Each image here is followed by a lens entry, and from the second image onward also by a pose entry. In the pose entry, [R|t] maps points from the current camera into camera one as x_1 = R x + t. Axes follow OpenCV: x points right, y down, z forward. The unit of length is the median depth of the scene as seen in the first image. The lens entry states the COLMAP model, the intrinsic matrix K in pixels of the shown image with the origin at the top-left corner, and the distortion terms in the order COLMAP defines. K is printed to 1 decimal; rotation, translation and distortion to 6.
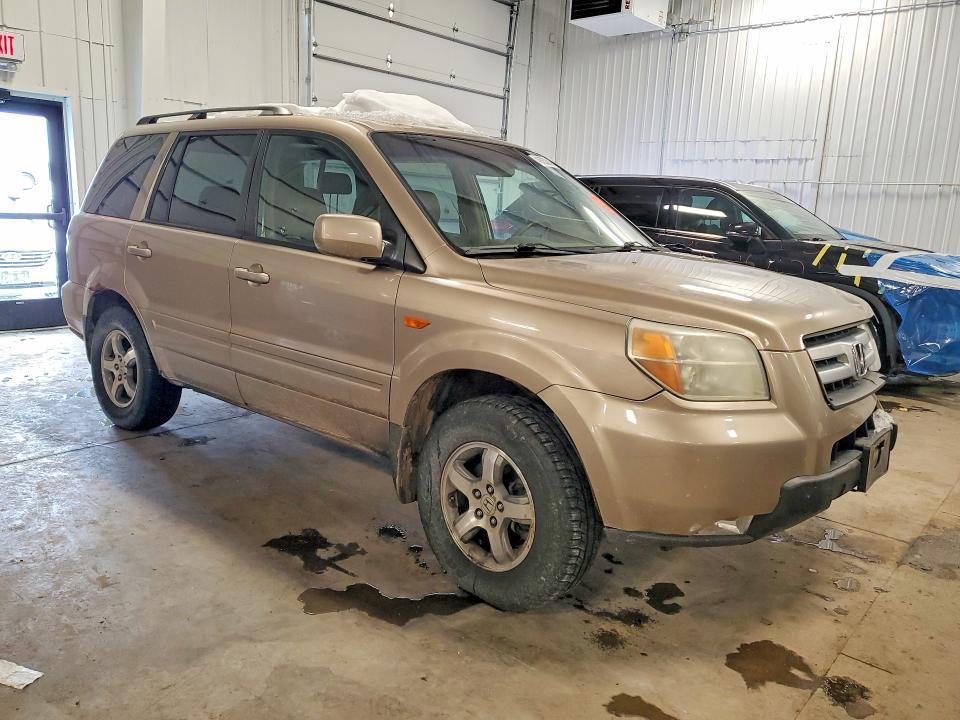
lens RADIAL K [[741.7, 0, 478.0], [0, 741.7, 356.8], [0, 0, 1]] dist [0.072153, -0.089345]
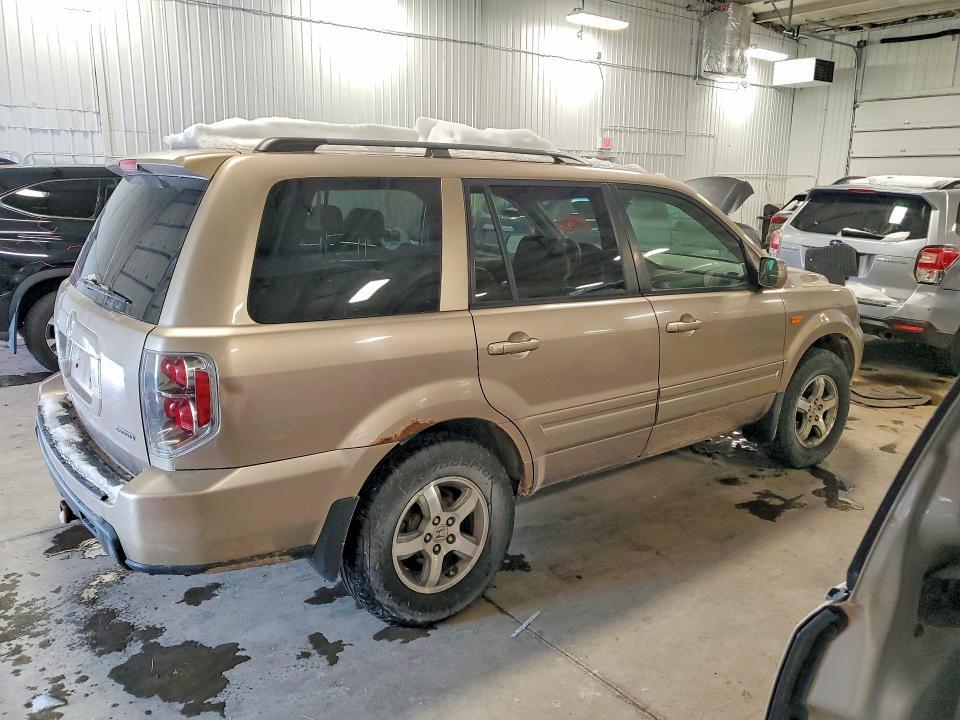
lens RADIAL K [[741.7, 0, 478.0], [0, 741.7, 356.8], [0, 0, 1]] dist [0.072153, -0.089345]
pose [[0.191130, -0.263679, 0.945485, -1.159825], [0.180637, 0.956240, 0.230163, -0.310172], [-0.964800, 0.126799, 0.230396, 0.875610]]
